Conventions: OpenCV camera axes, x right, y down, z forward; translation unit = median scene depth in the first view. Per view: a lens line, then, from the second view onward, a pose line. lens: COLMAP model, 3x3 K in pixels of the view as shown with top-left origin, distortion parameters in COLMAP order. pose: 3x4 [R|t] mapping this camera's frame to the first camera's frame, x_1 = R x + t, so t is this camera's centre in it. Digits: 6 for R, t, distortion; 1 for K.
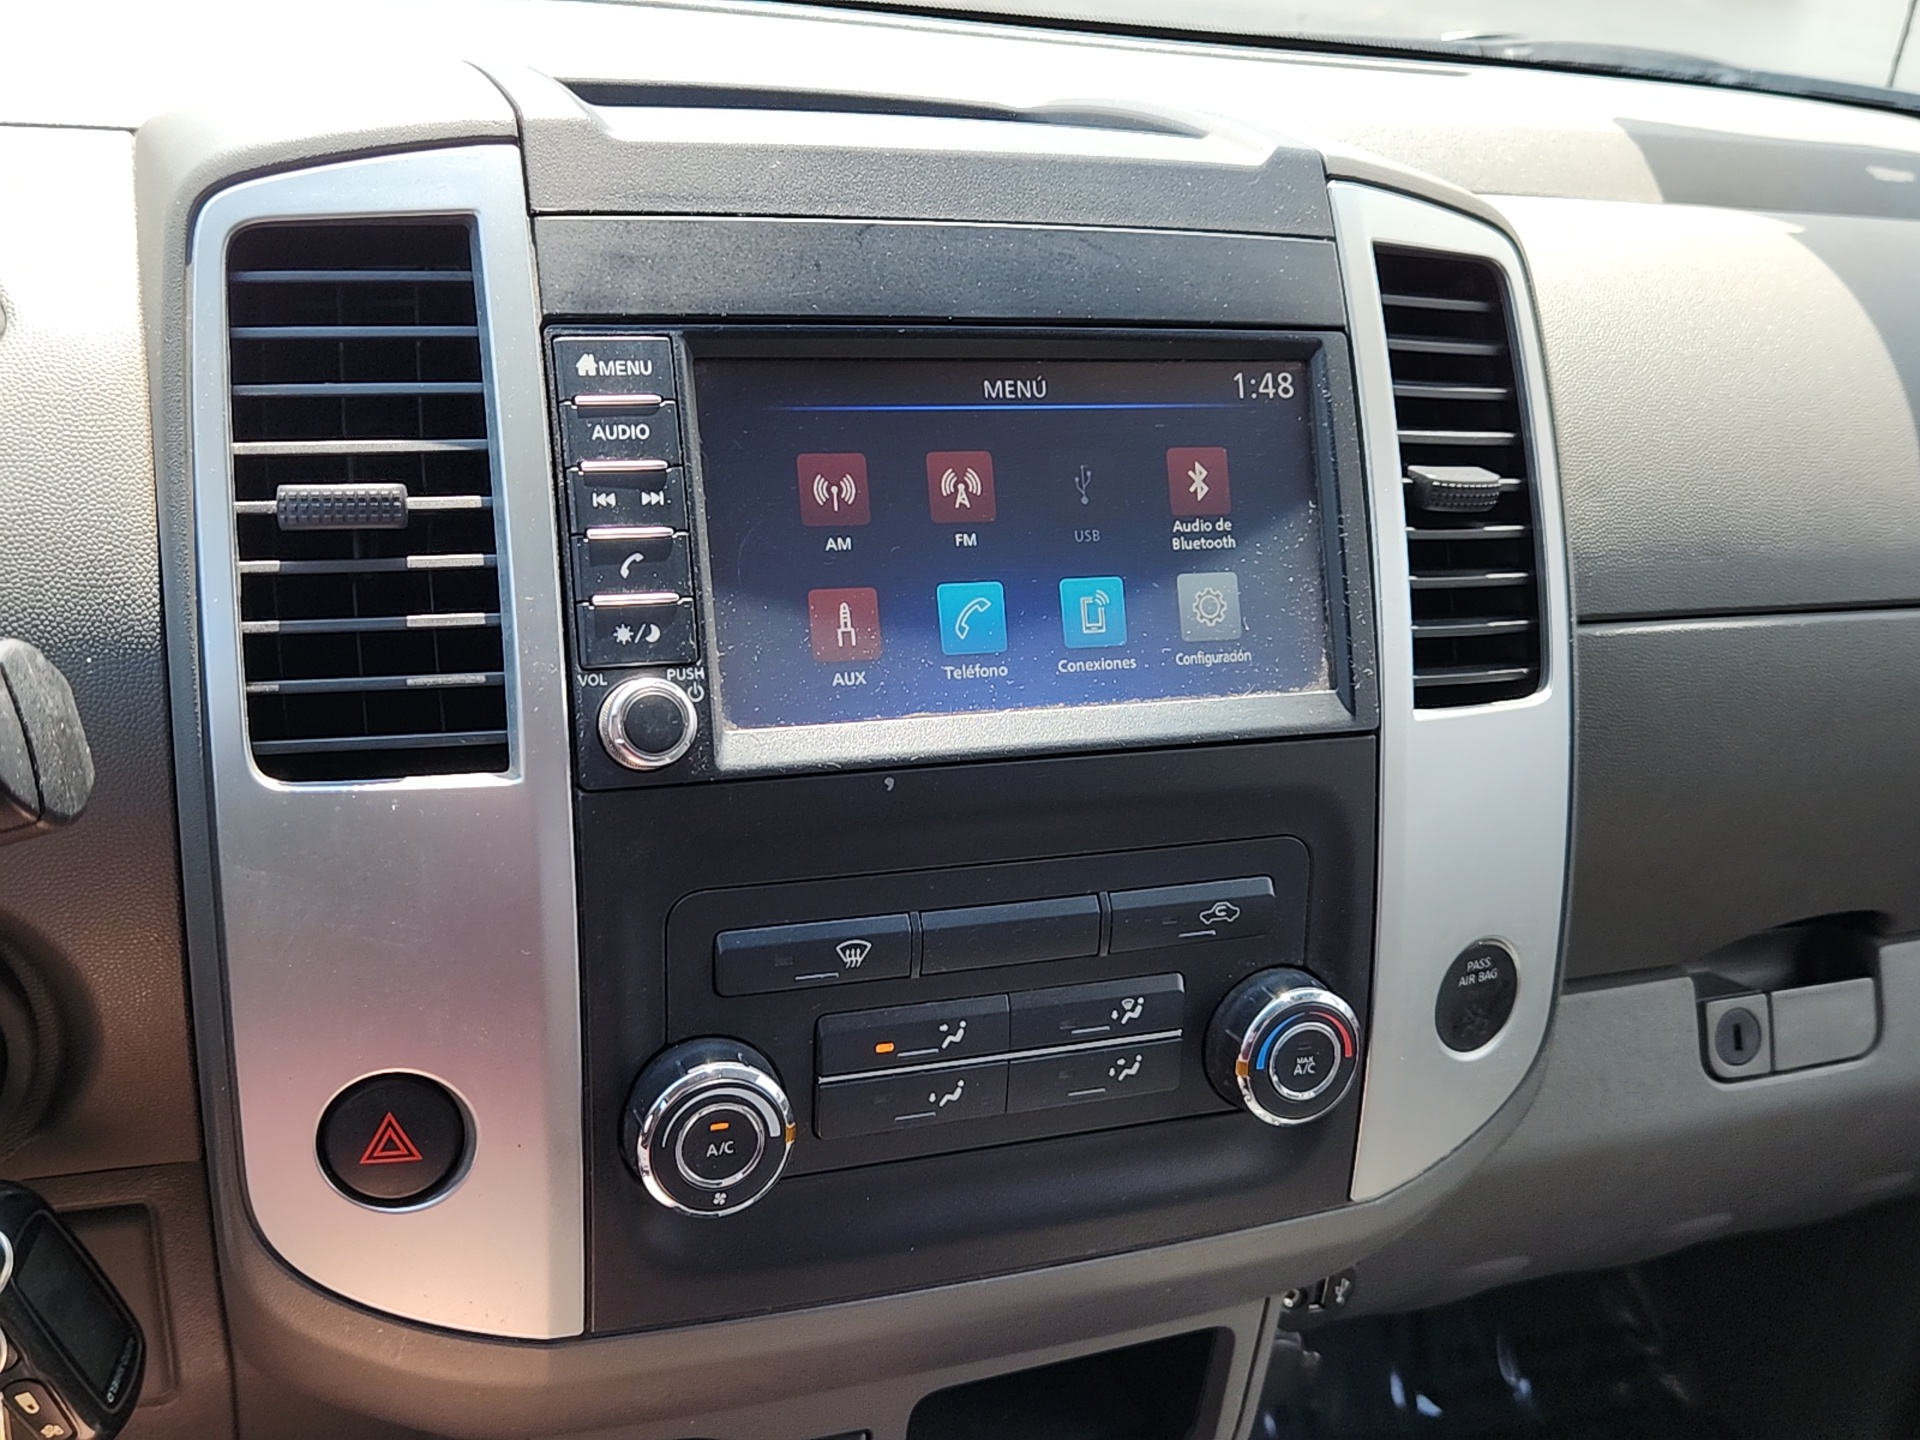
lens RADIAL K [[2046.8, 0, 955.8], [0, 2046.8, 717.6], [0, 0, 1]] dist [0.030817, 0.000000]
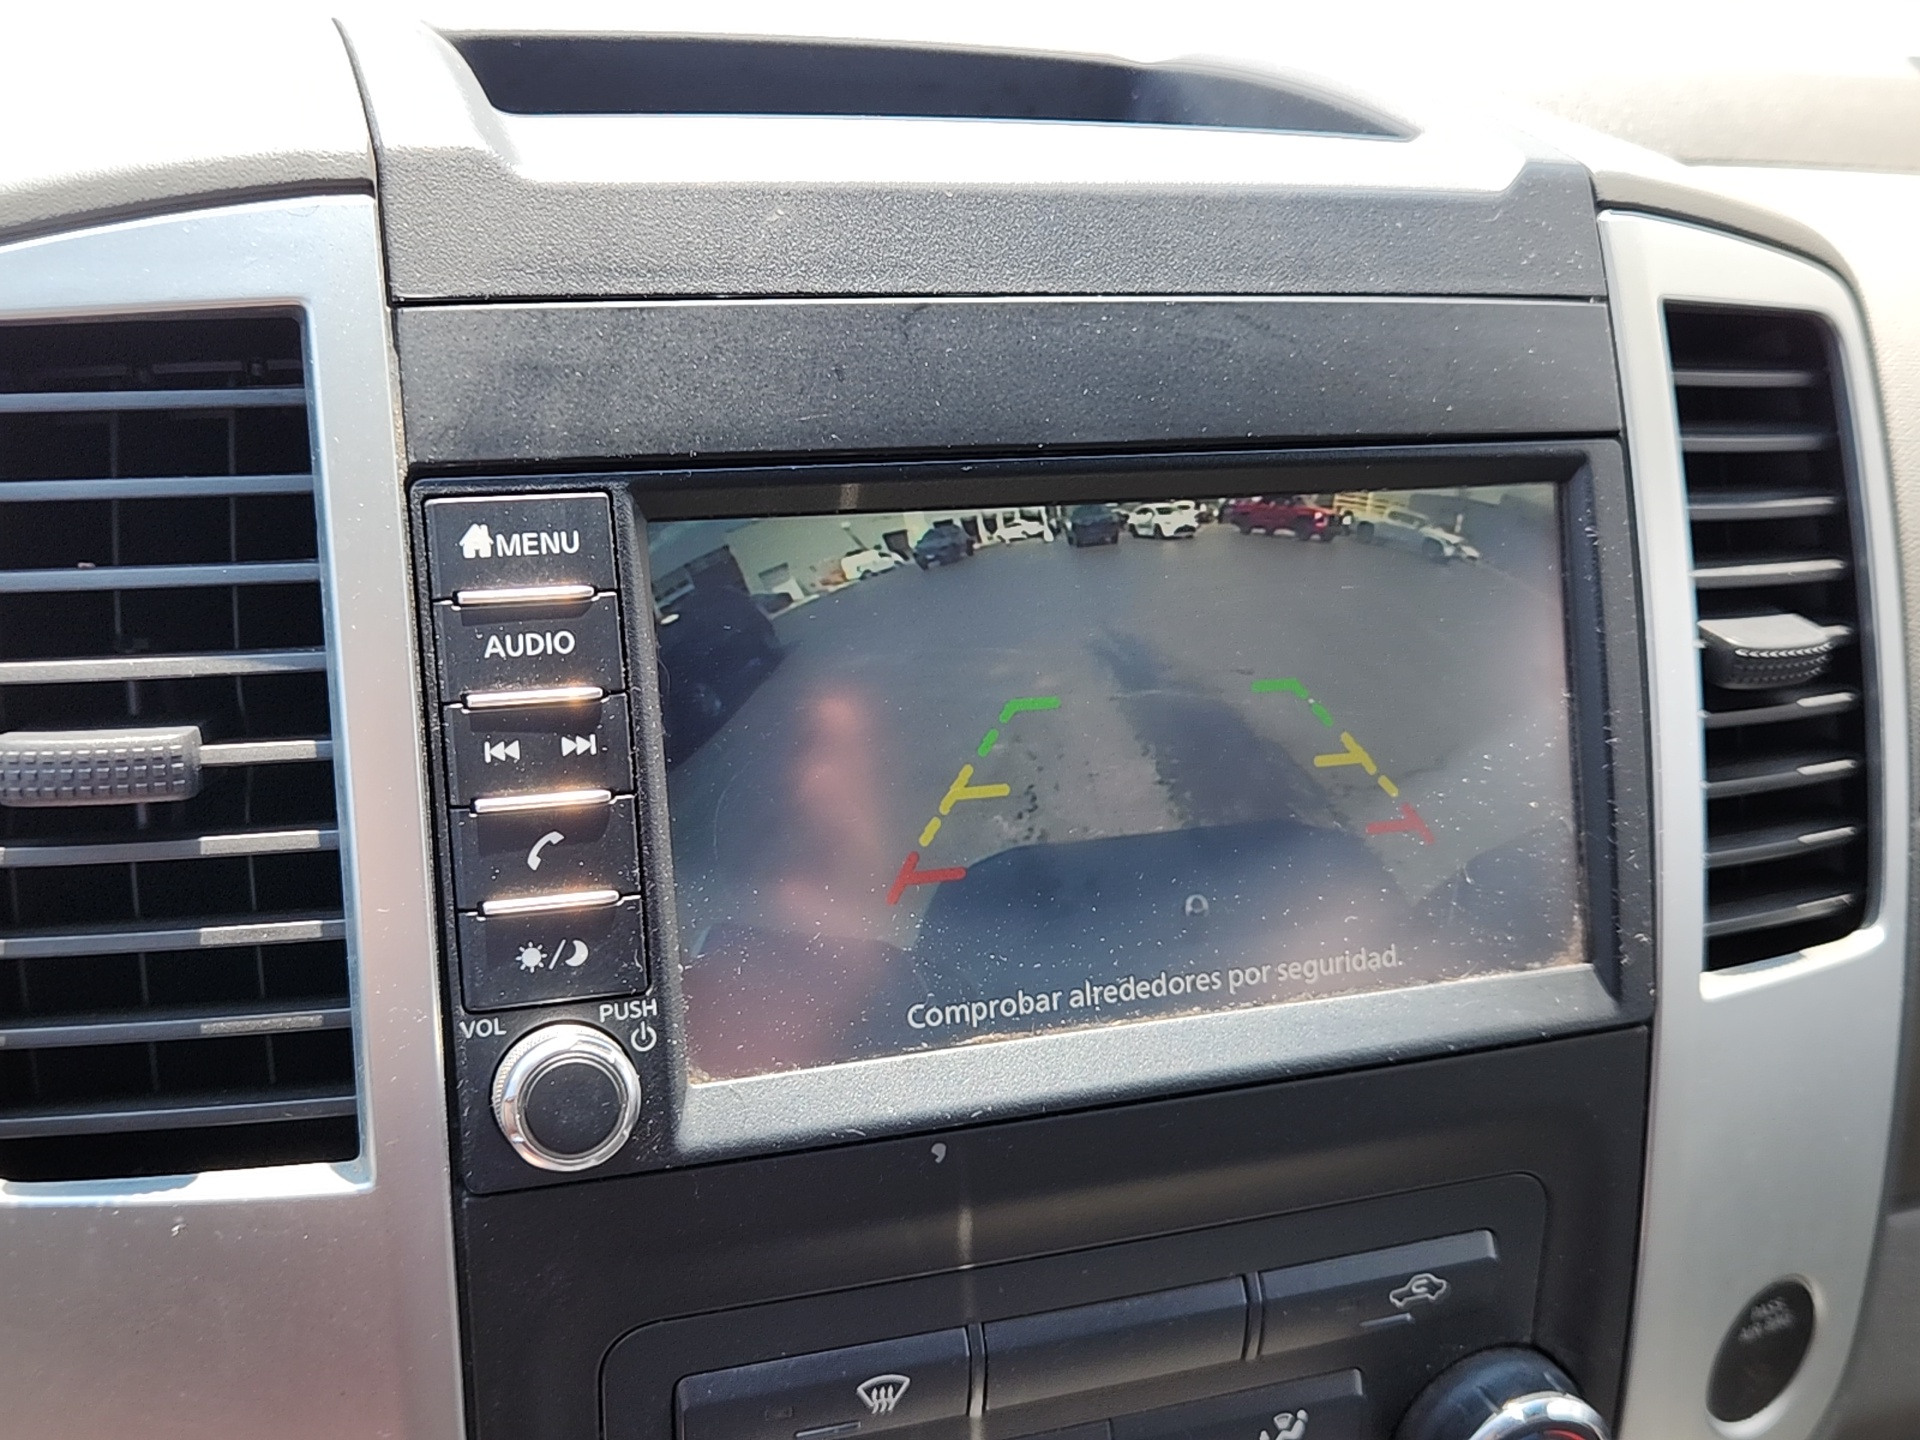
lens RADIAL K [[2046.8, 0, 969.6], [0, 2046.8, 724.3], [0, 0, 1]] dist [0.030817, 0.000000]
pose [[0.999115, 0.015197, -0.039209, 0.001680], [-0.012717, 0.997949, 0.062745, -0.148685], [0.040082, -0.062191, 0.997259, 0.338453]]
